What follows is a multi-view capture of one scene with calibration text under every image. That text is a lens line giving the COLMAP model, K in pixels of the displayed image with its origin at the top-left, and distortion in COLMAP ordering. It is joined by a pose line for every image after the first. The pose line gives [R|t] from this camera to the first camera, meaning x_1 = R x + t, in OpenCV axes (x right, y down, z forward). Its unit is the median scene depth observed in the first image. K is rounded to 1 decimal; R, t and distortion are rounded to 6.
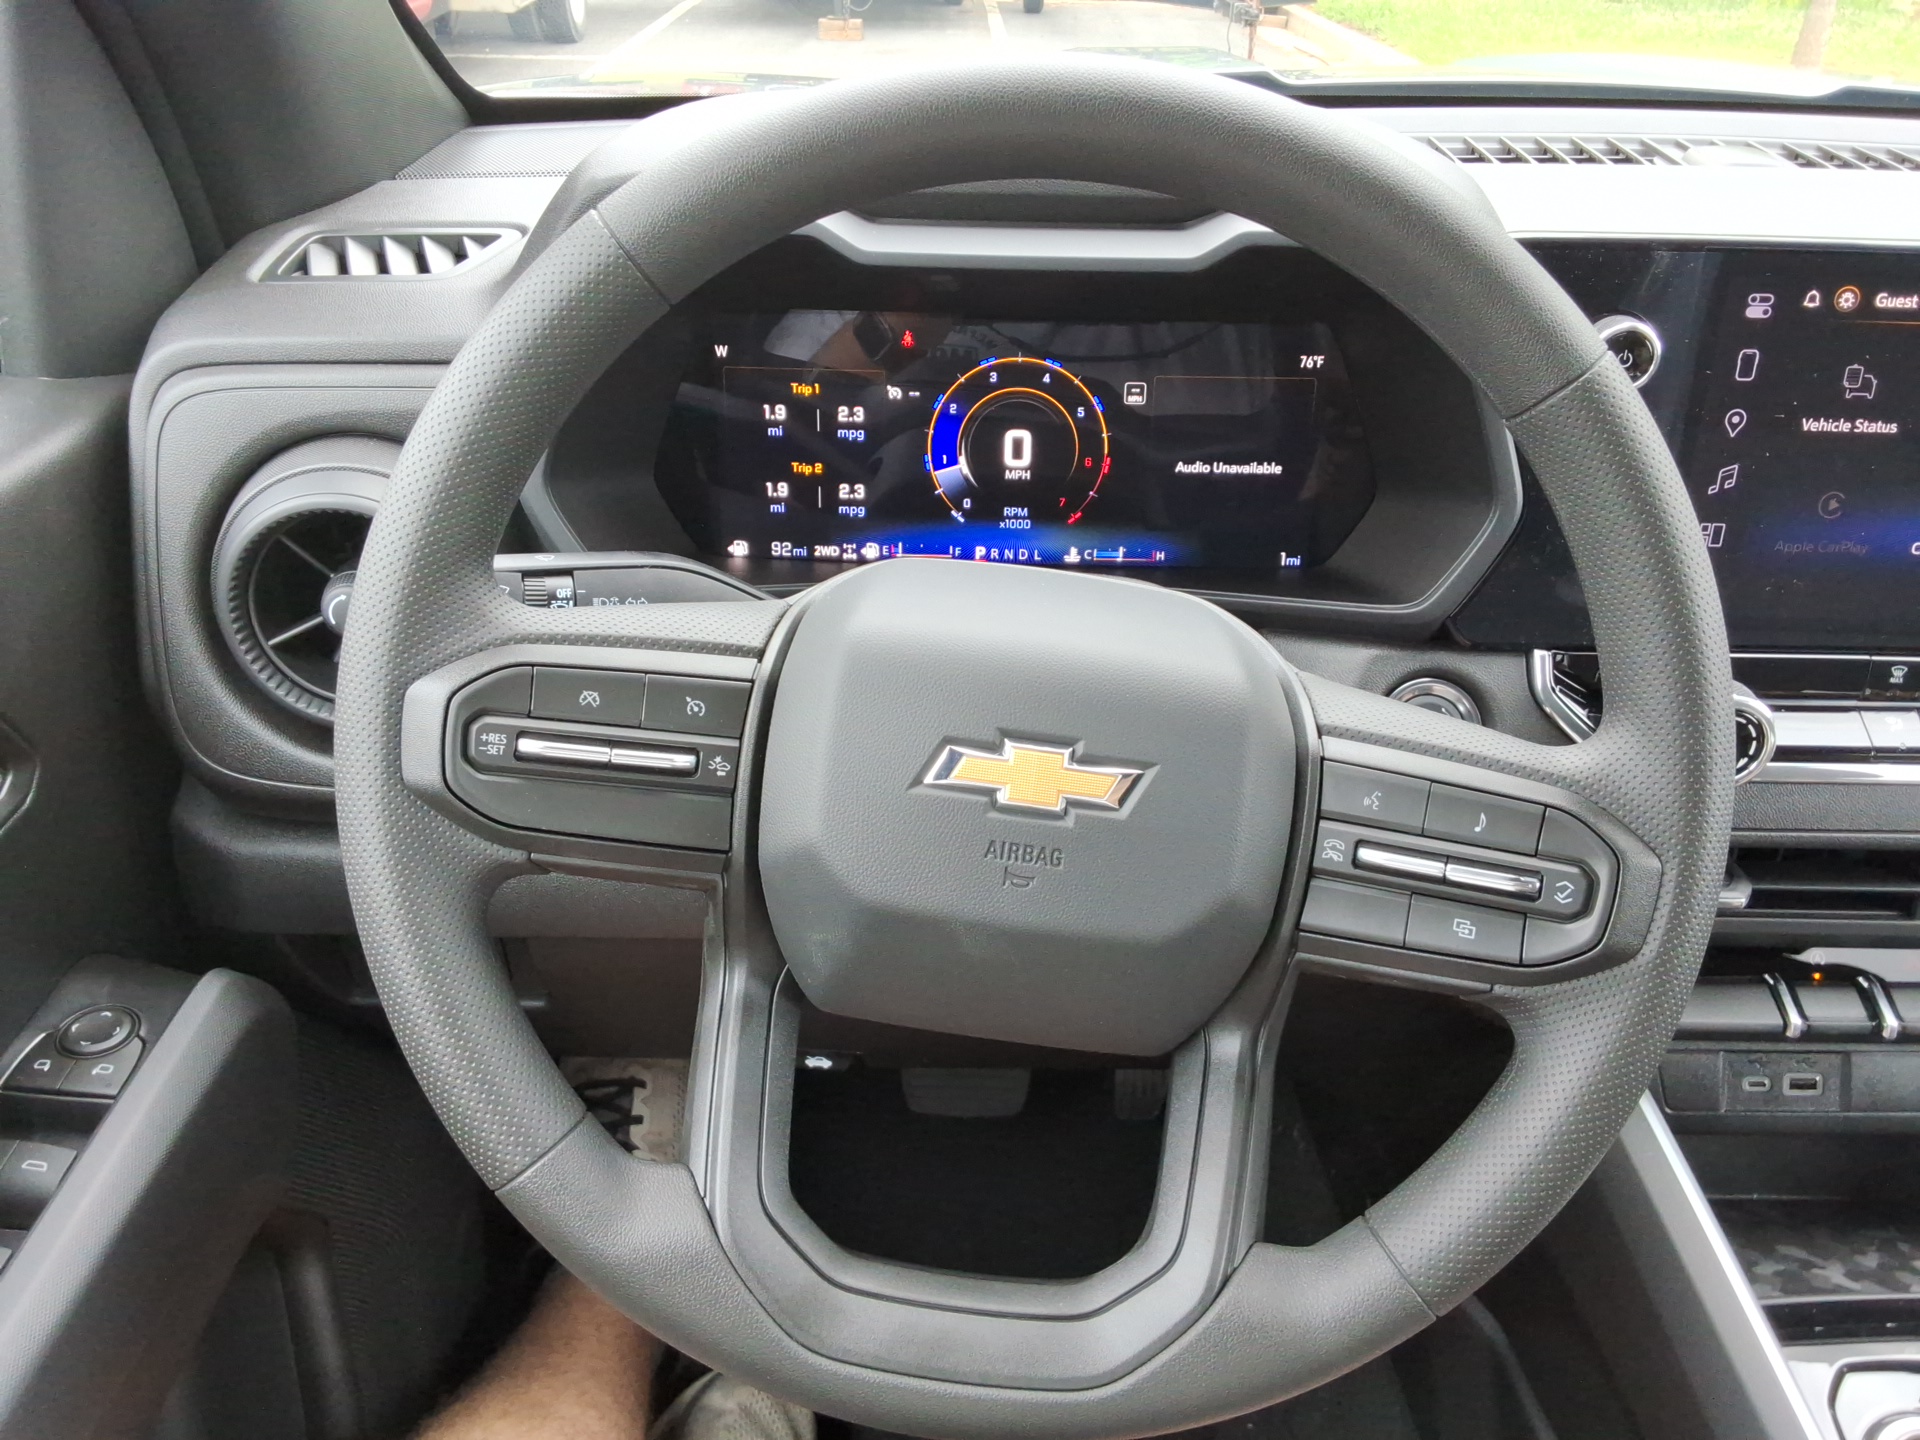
lens RADIAL K [[1543.0, 0, 980.7], [0, 1543.0, 704.4], [0, 0, 1]] dist [0.096453, -0.152051]
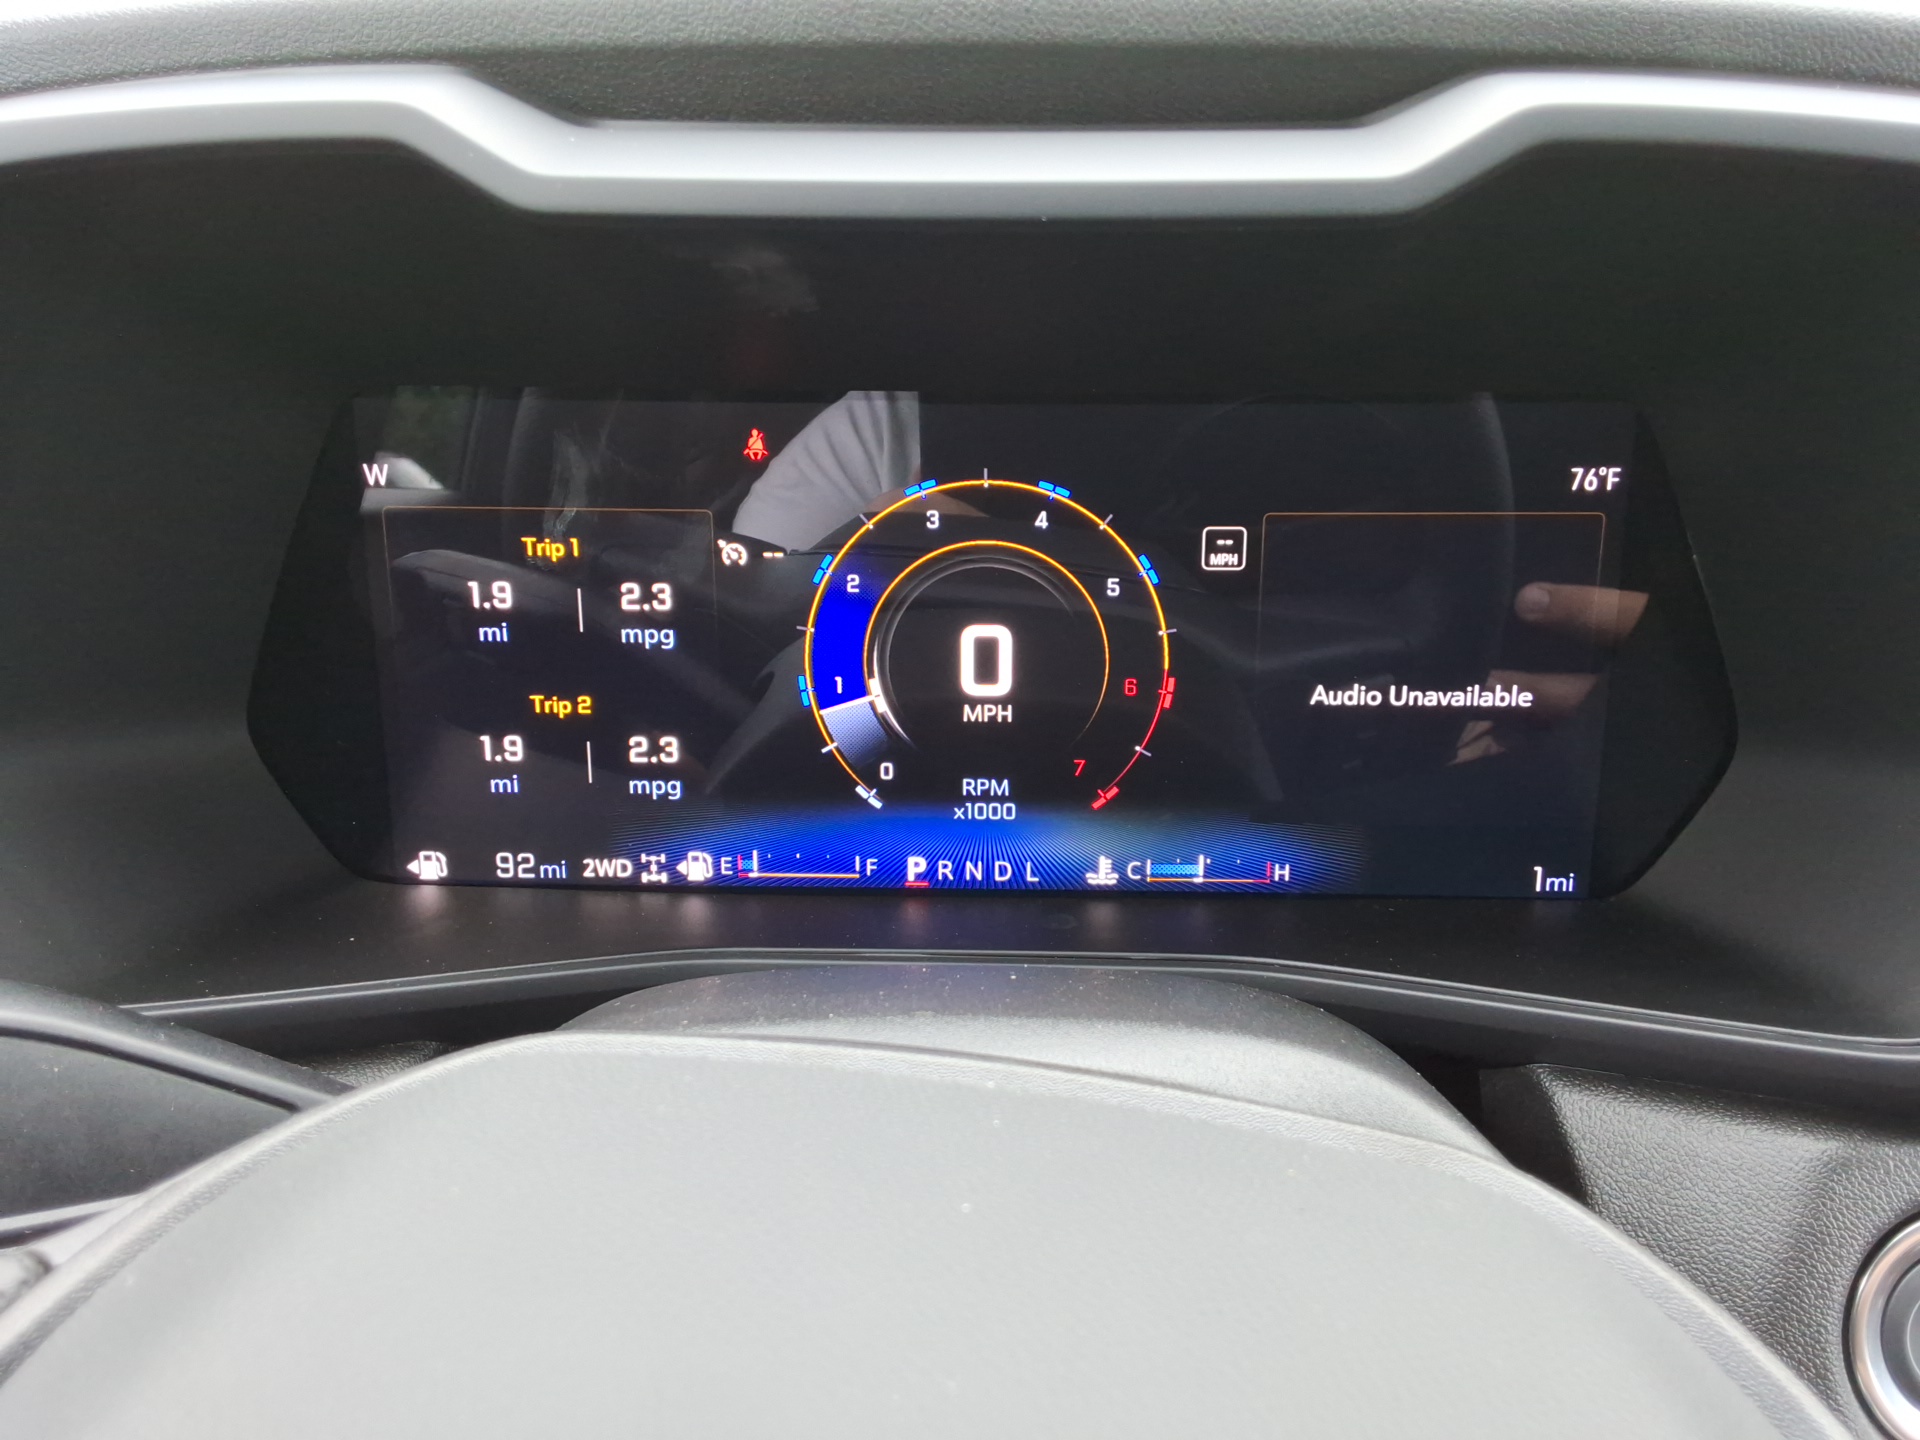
lens RADIAL K [[1543.0, 0, 974.0], [0, 1543.0, 707.1], [0, 0, 1]] dist [0.096453, -0.152051]
pose [[0.999220, -0.010107, -0.038169, 0.039281], [0.005543, 0.993019, -0.117826, -0.094716], [0.039093, 0.117522, 0.992300, 0.523297]]
